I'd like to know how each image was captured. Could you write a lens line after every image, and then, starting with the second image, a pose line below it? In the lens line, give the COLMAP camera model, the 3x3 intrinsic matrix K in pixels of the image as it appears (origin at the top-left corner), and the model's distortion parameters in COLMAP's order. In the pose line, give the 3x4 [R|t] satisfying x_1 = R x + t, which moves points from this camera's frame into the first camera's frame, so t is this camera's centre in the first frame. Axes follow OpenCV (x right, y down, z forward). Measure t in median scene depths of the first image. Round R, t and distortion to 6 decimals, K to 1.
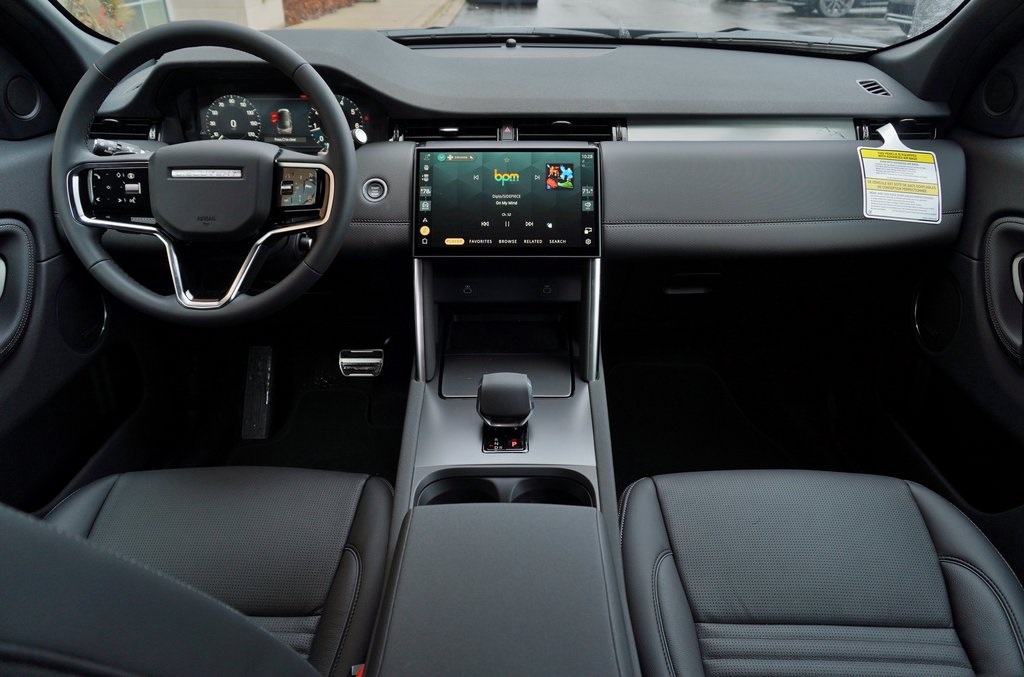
lens RADIAL K [[689.3, 0, 512.0], [0, 689.3, 338.5], [0, 0, 1]] dist [-0.047464, 0.037737]
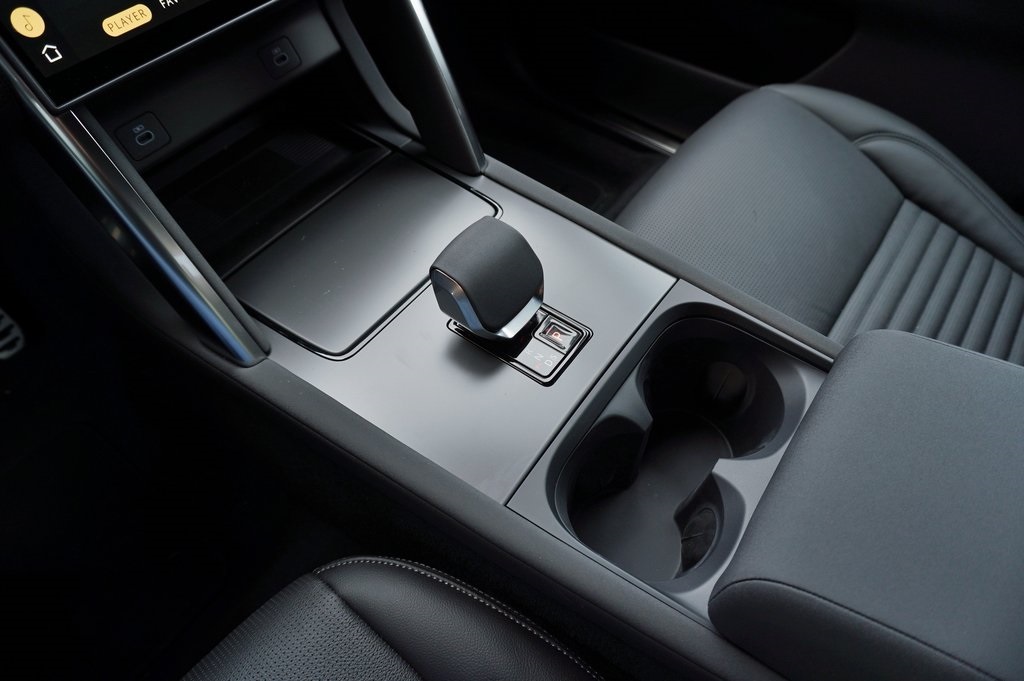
lens RADIAL K [[689.3, 0, 512.0], [0, 689.3, 340.5], [0, 0, 1]] dist [-0.047464, 0.037737]
pose [[0.576783, -0.636325, 0.512262, -0.255967], [0.373357, 0.763098, 0.527528, -0.122684], [-0.726585, -0.113013, 0.677718, 0.573834]]
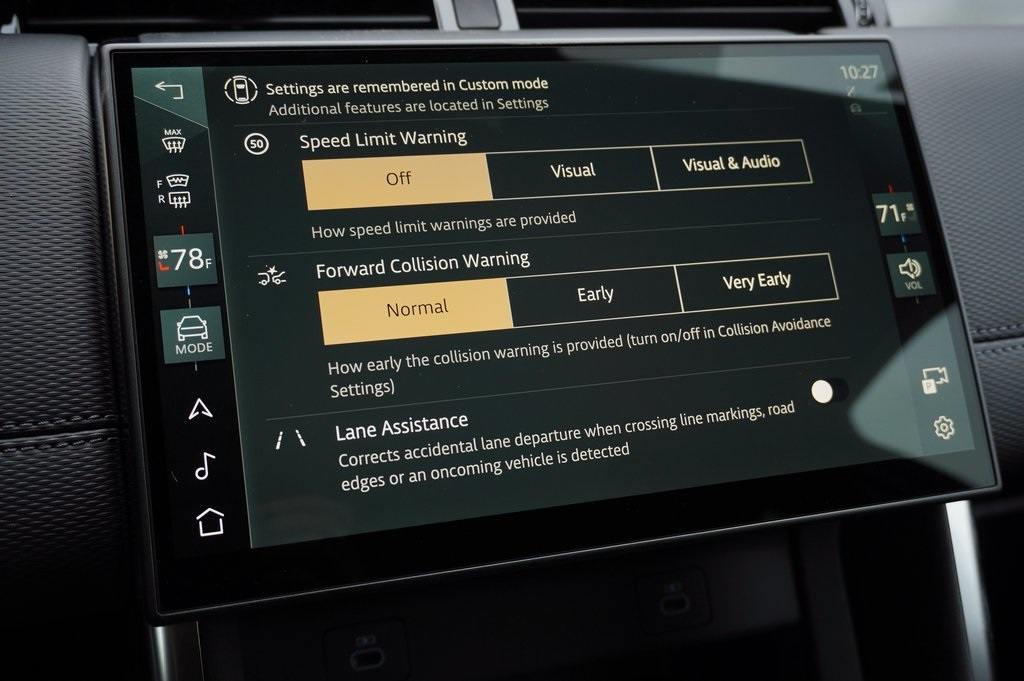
lens RADIAL K [[1106.2, 0, 512.0], [0, 1106.2, 340.5], [0, 0, 1]] dist [-0.004189, -0.039982]
pose [[0.951369, -0.089393, 0.294799, -0.130674], [0.119032, 0.989319, -0.084143, -0.152726], [-0.284128, 0.115142, 0.951847, 0.672944]]
